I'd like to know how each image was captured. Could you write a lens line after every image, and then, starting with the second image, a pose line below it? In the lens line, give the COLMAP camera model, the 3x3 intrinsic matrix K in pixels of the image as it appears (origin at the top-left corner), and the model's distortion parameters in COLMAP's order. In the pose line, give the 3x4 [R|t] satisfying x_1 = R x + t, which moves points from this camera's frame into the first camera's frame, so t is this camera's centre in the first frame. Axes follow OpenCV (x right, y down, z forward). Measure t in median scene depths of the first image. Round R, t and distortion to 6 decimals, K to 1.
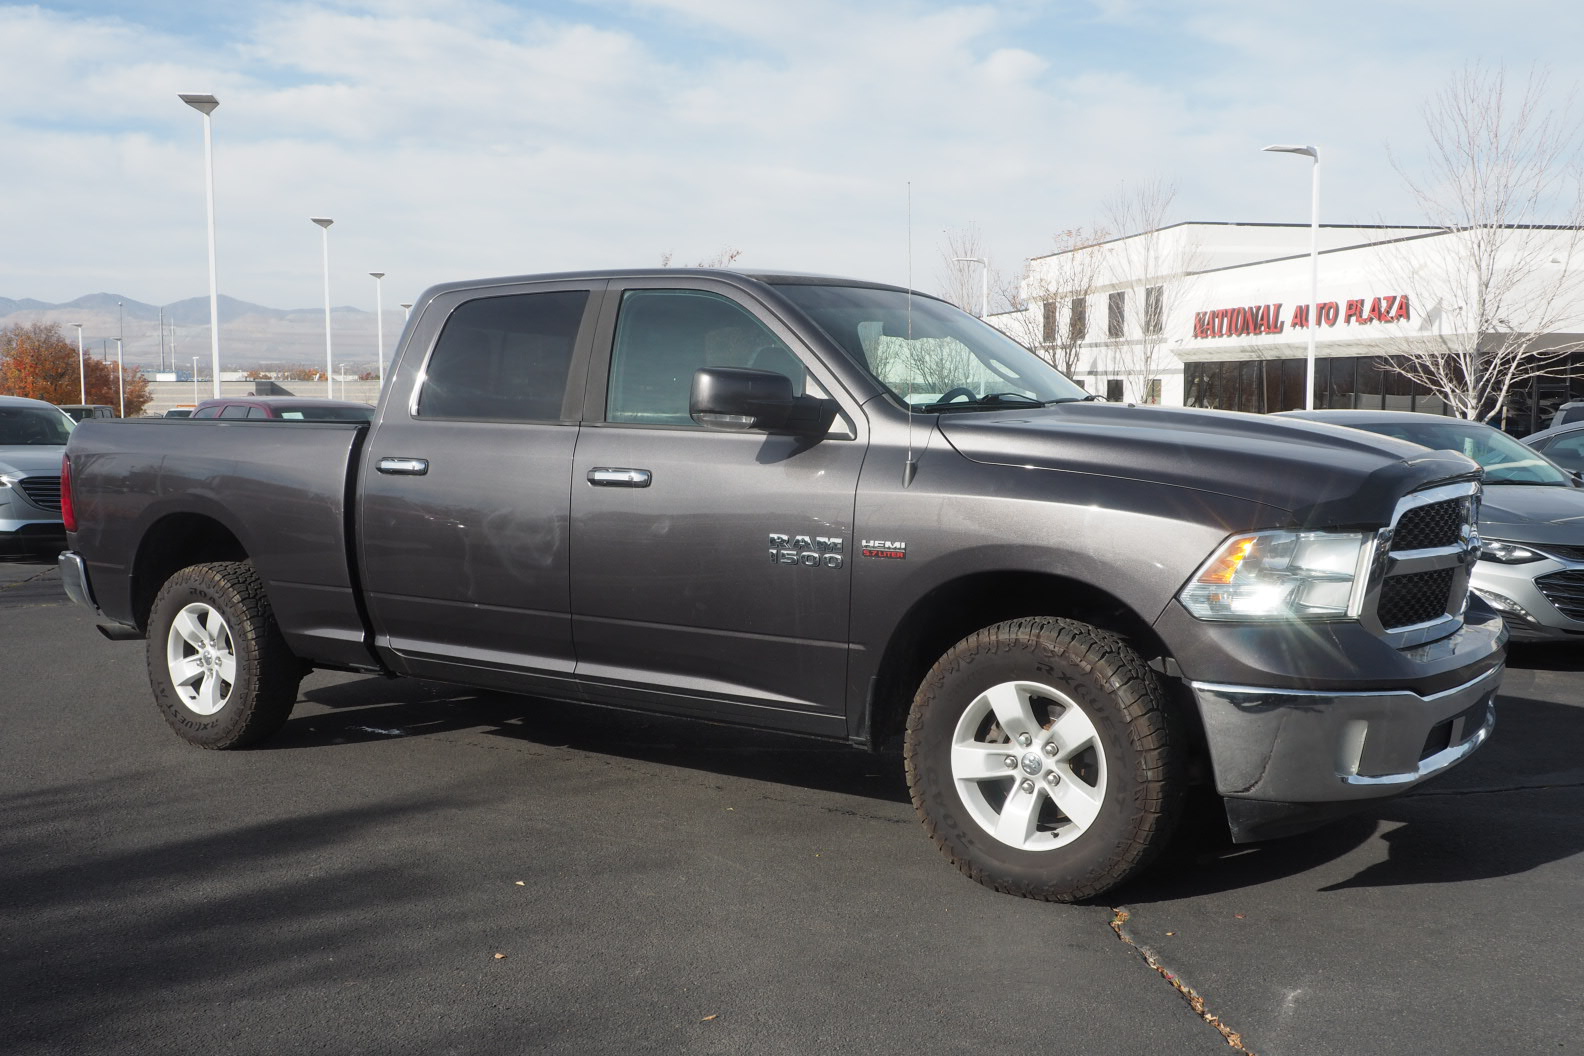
lens RADIAL K [[1486.5, 0, 792.0], [0, 1486.5, 528.0], [0, 0, 1]] dist [-0.025586, -0.009390]
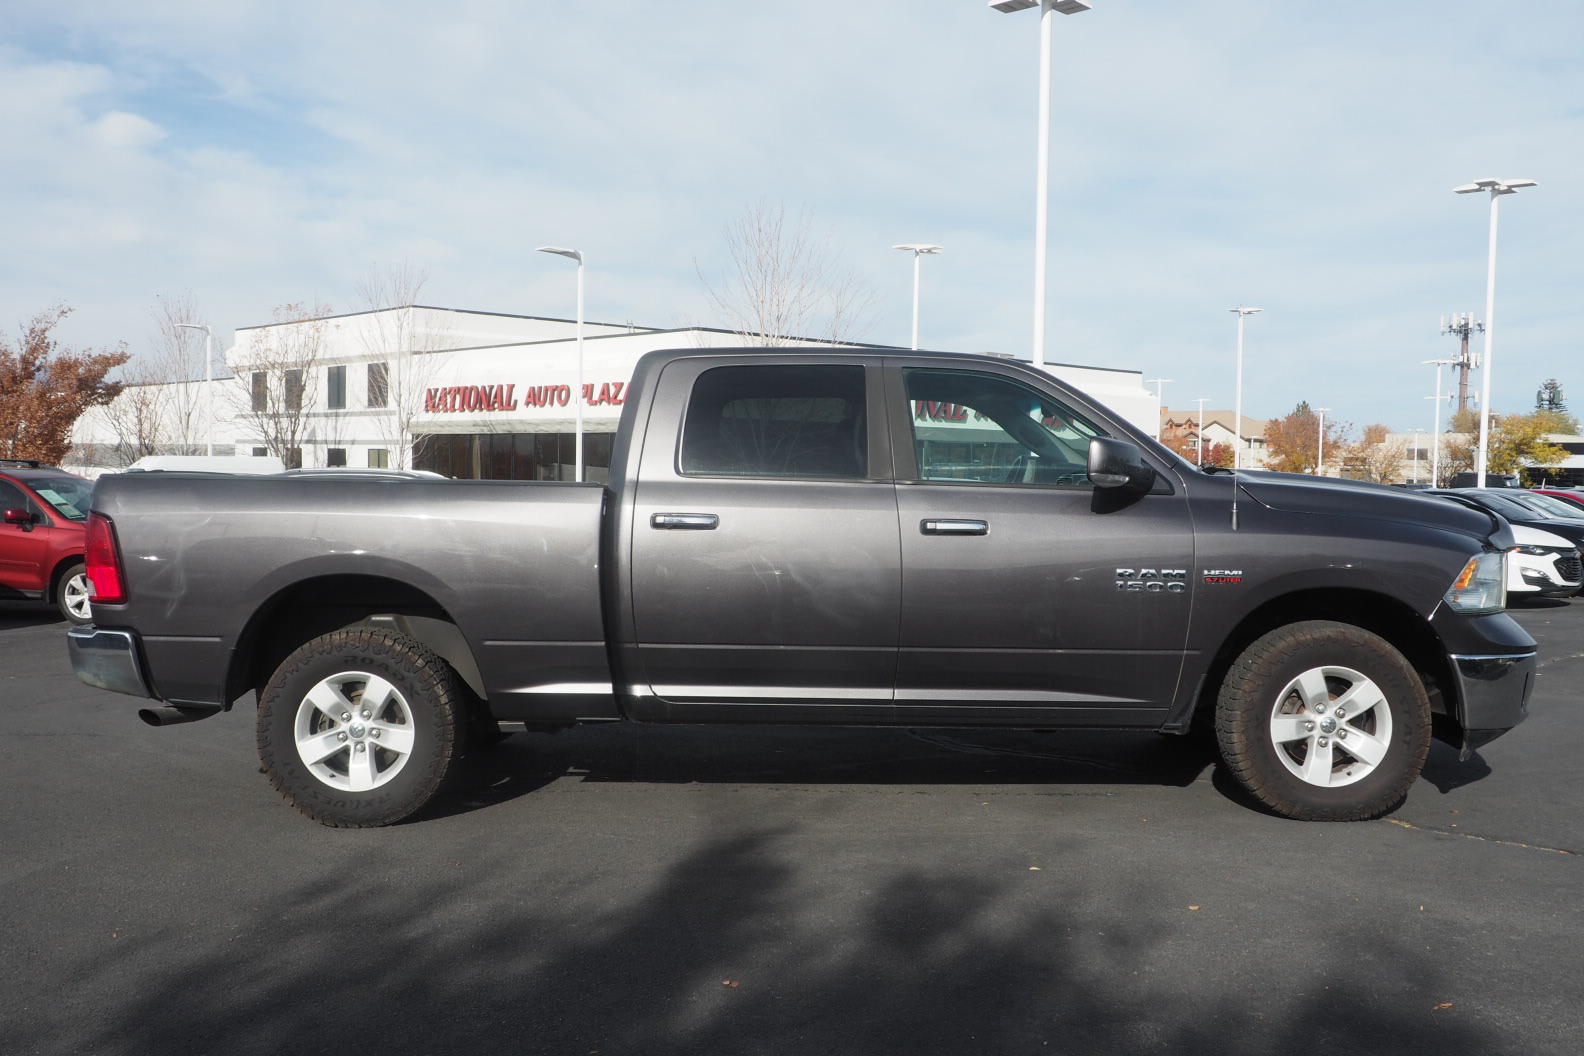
lens RADIAL K [[1382.7, 0, 787.4], [0, 1382.7, 527.6], [0, 0, 1]] dist [-0.011510, 0.000239]
pose [[0.831808, -0.009873, 0.554976, -0.599987], [0.034284, 0.998847, -0.033615, -0.000868], [-0.554004, 0.046988, 0.831187, 0.114508]]
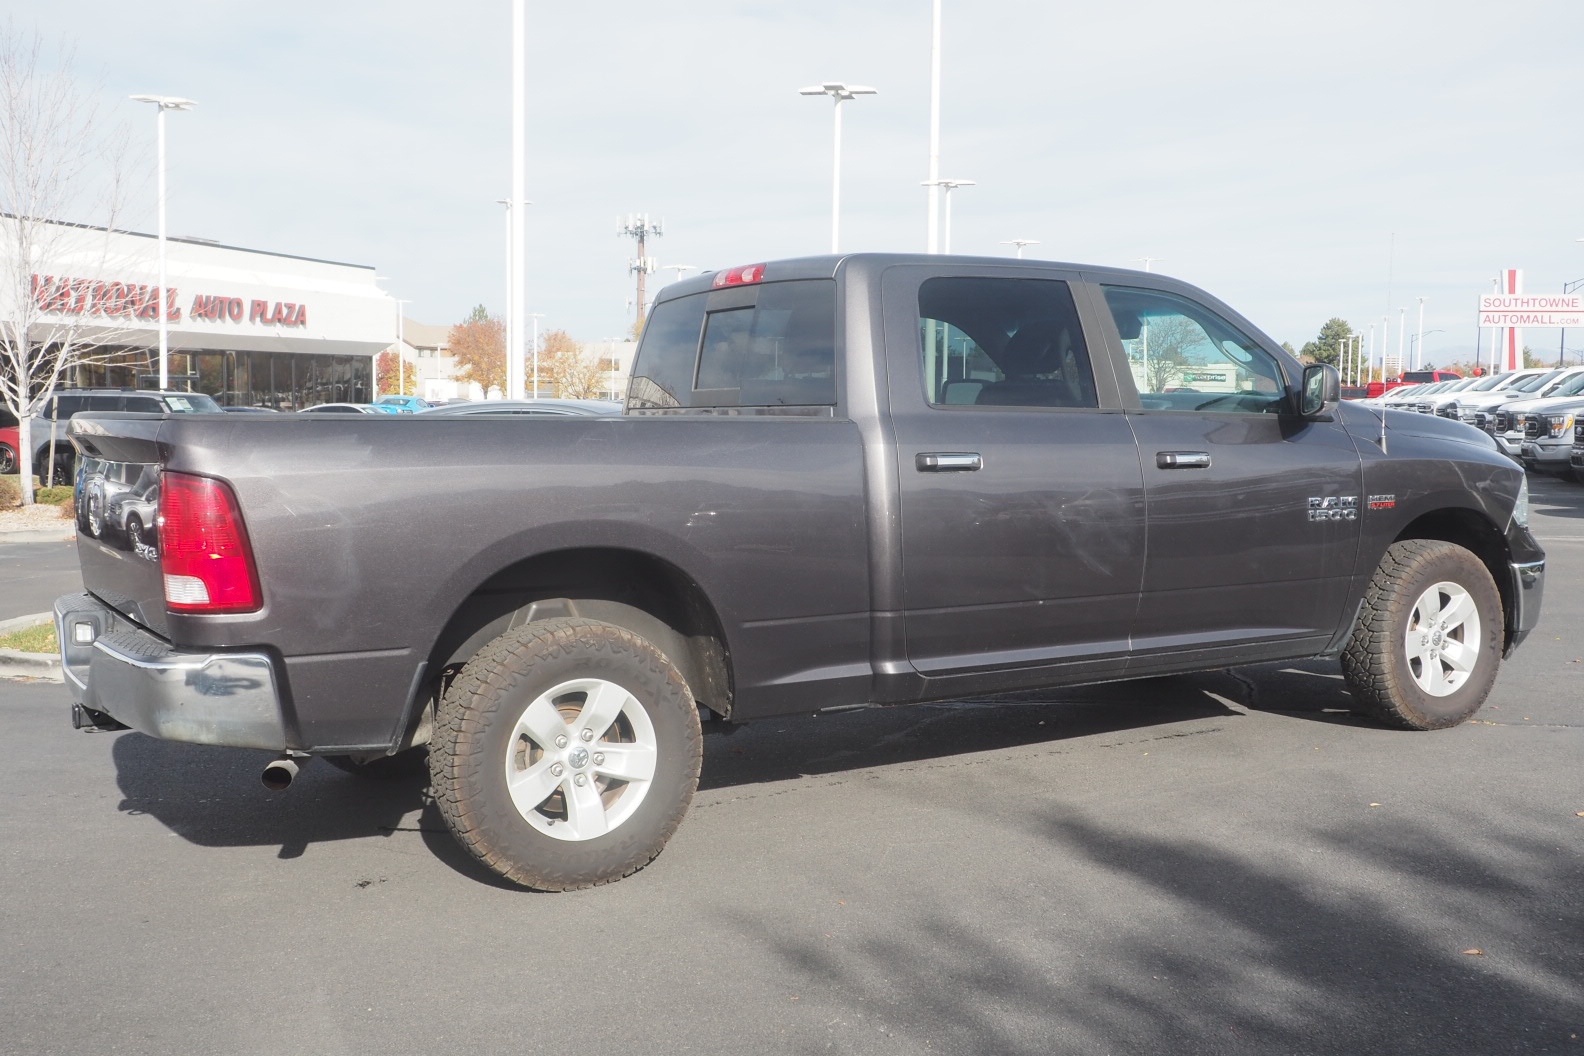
lens RADIAL K [[1616.8, 0, 781.6], [0, 1616.8, 524.2], [0, 0, 1]] dist [-0.004705, -0.003853]
pose [[0.417873, -0.068176, 0.905944, -0.950134], [0.071192, 0.996571, 0.042158, -0.041820], [-0.905712, 0.046880, 0.421294, 0.550743]]
